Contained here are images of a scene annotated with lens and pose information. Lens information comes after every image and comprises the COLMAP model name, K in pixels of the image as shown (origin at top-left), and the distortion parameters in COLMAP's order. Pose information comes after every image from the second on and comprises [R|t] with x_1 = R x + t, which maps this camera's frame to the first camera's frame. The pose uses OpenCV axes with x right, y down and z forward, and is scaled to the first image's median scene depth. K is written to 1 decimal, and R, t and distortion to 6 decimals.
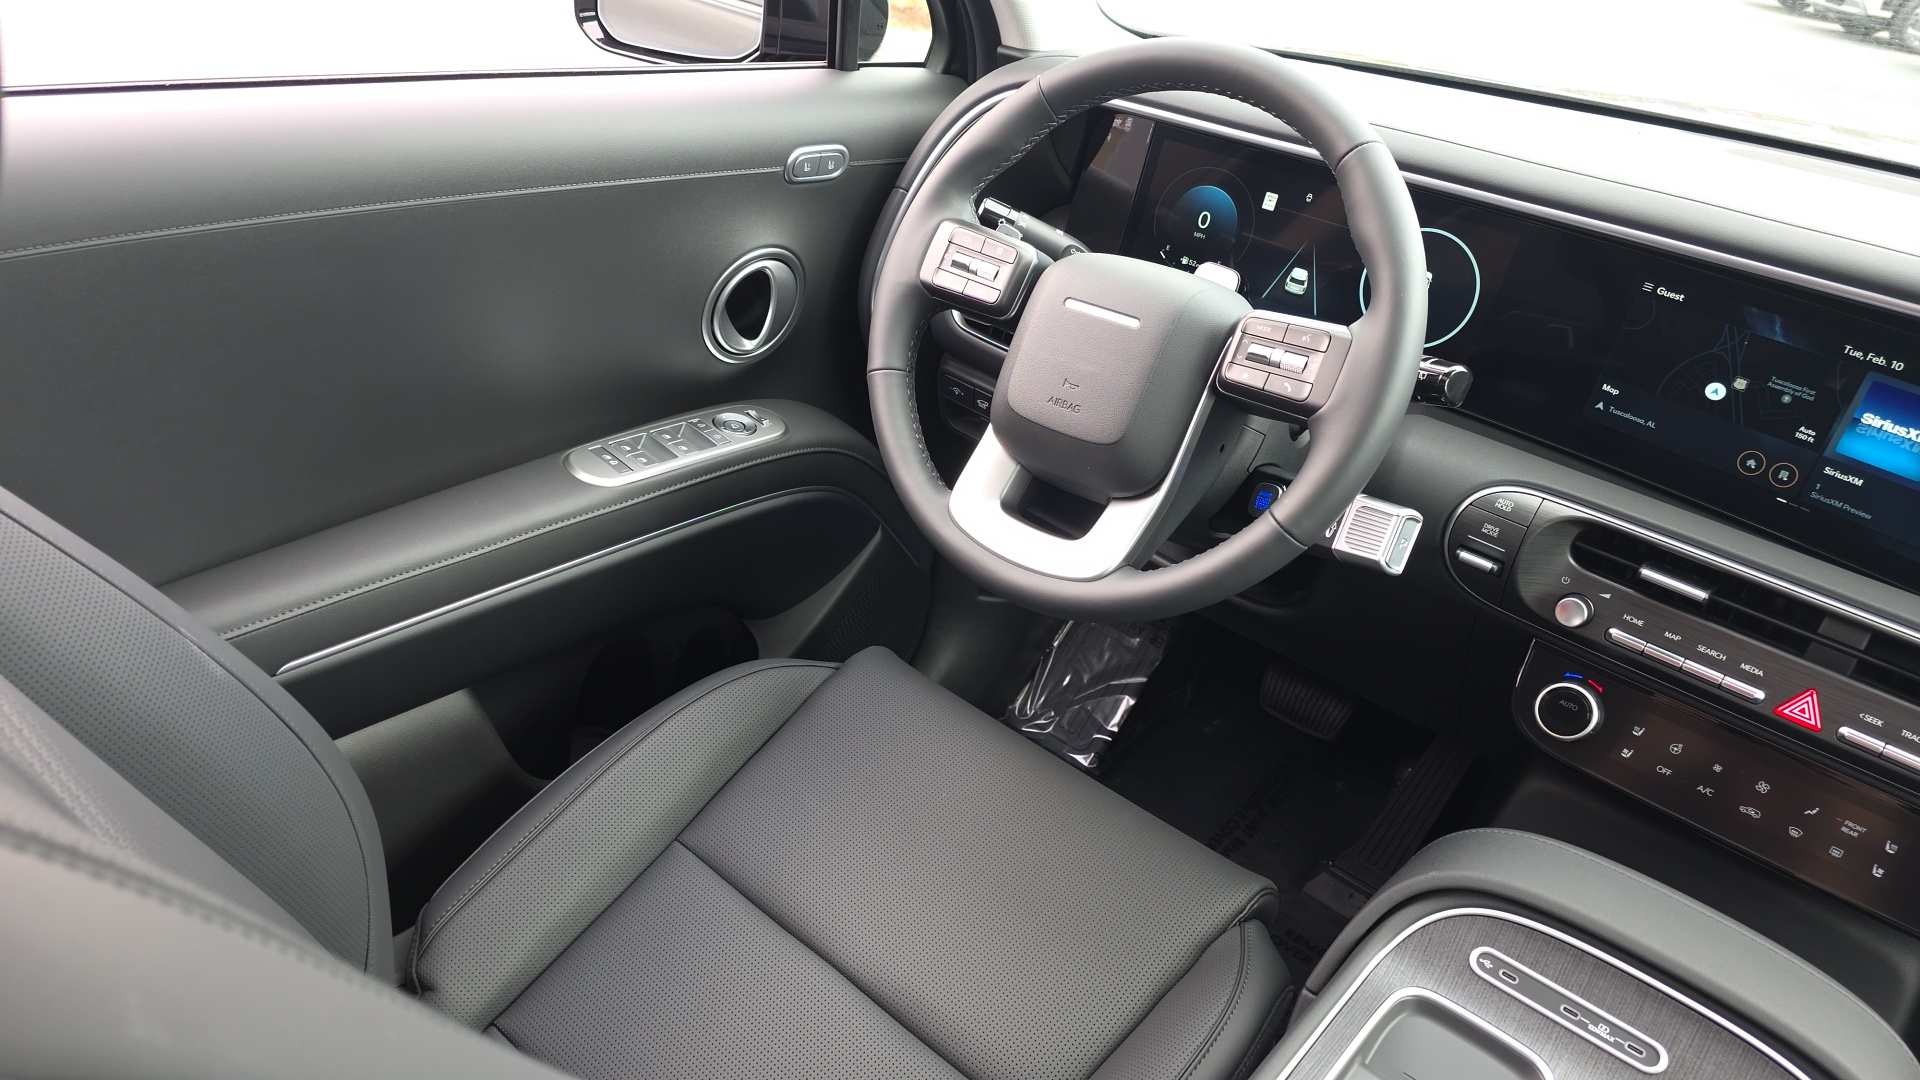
lens RADIAL K [[1310.7, 0, 960.0], [0, 1310.7, 540.0], [0, 0, 1]] dist [0.069605, -0.058942]
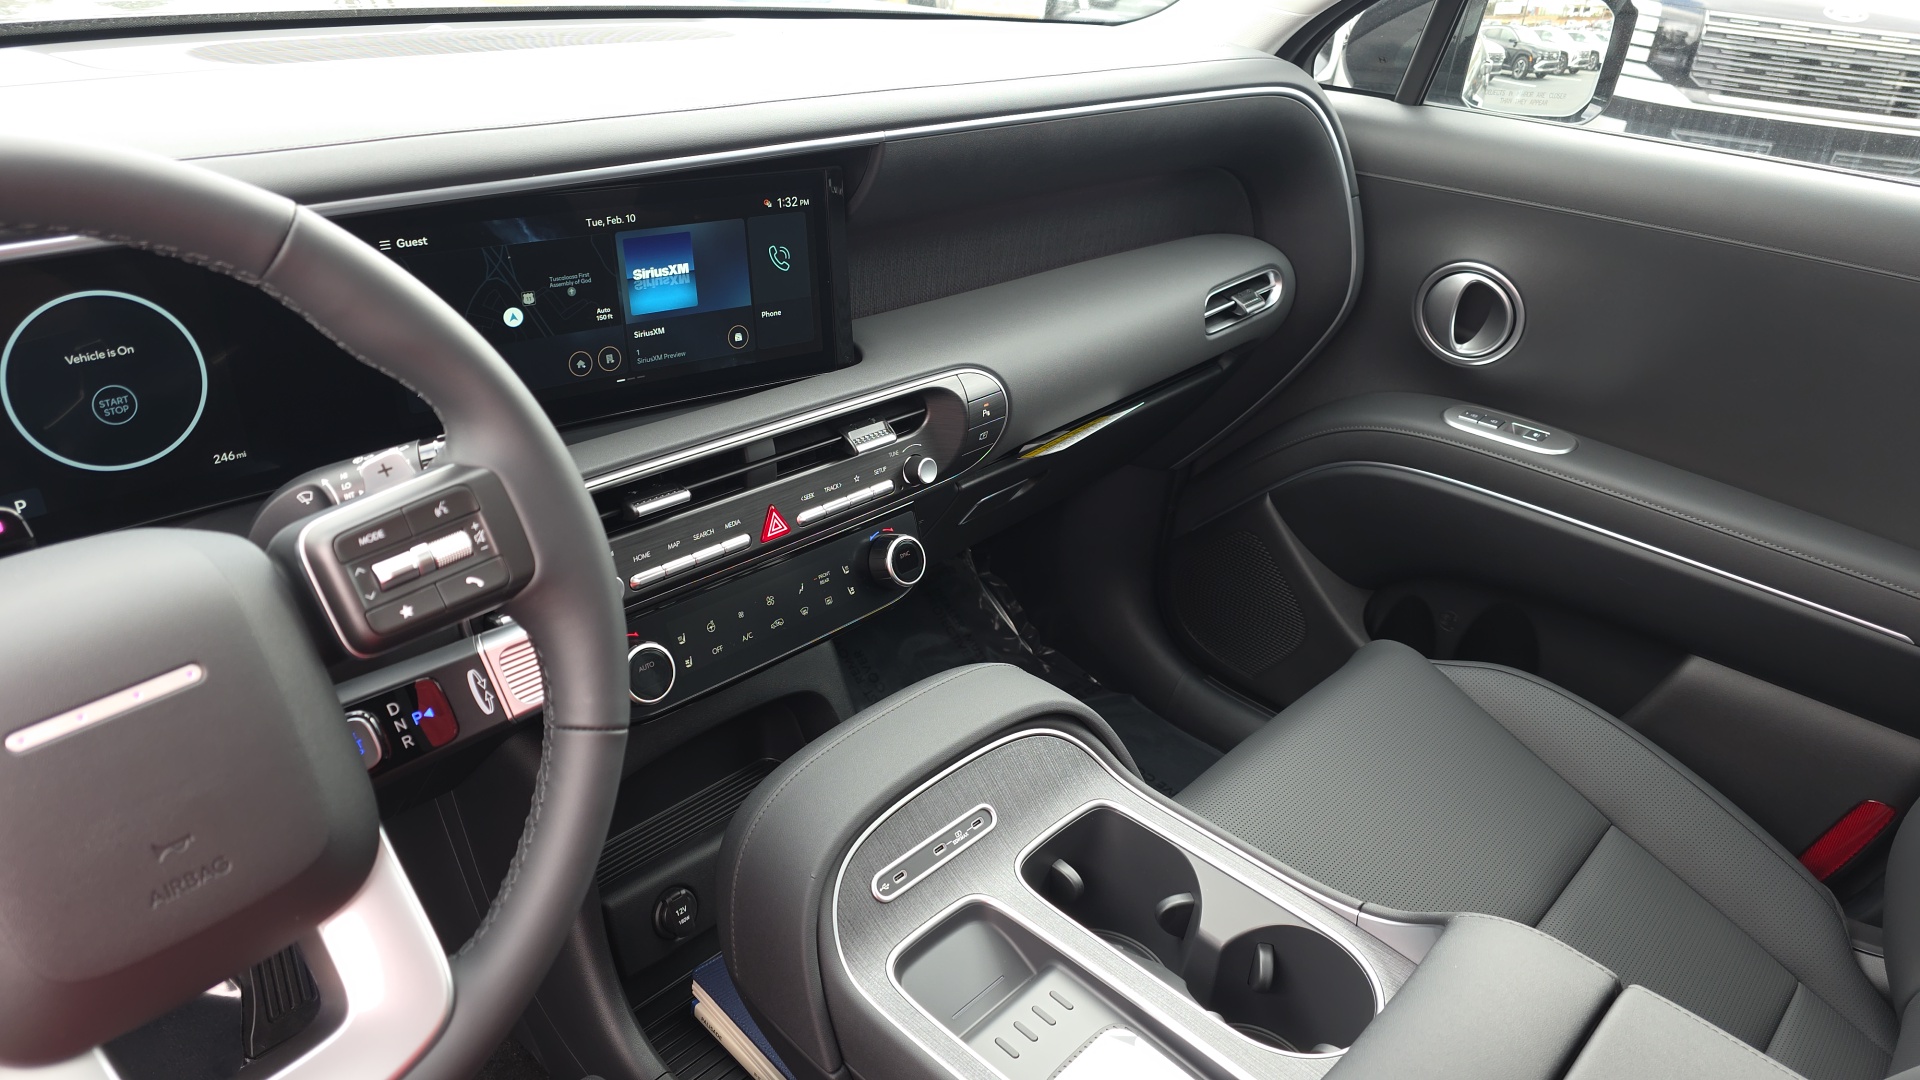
lens RADIAL K [[1285.3, 0, 935.4], [0, 1285.3, 551.4], [0, 0, 1]] dist [0.067176, -0.055064]
pose [[0.069657, -0.586095, 0.807242, -0.225679], [0.423126, 0.750169, 0.508145, -0.327405], [-0.903389, 0.306169, 0.300247, 0.537463]]
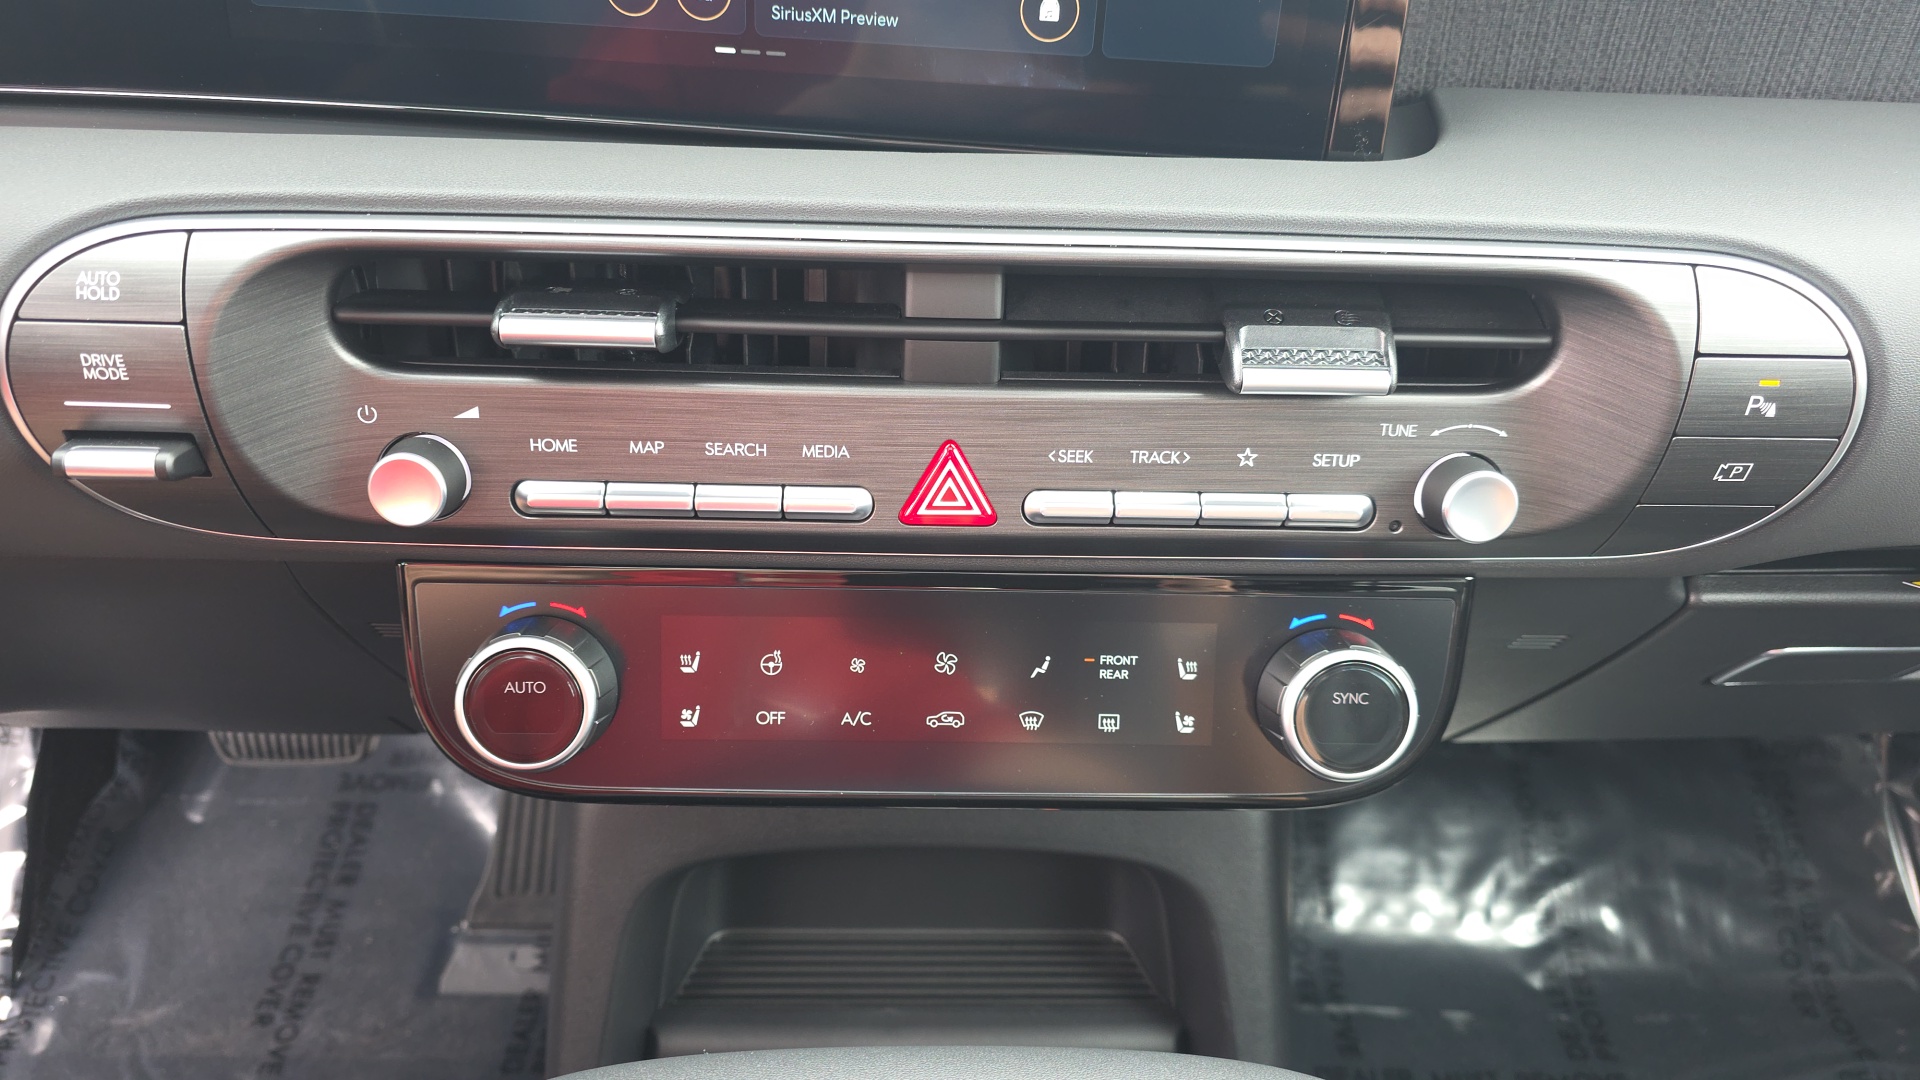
lens RADIAL K [[1328.6, 0, 957.9], [0, 1328.6, 551.8], [0, 0, 1]] dist [0.037374, -0.054902]
pose [[0.751943, -0.454074, 0.477911, 0.395598], [0.376792, 0.890901, 0.253622, 0.033083], [-0.540934, -0.010636, 0.840998, 0.600178]]
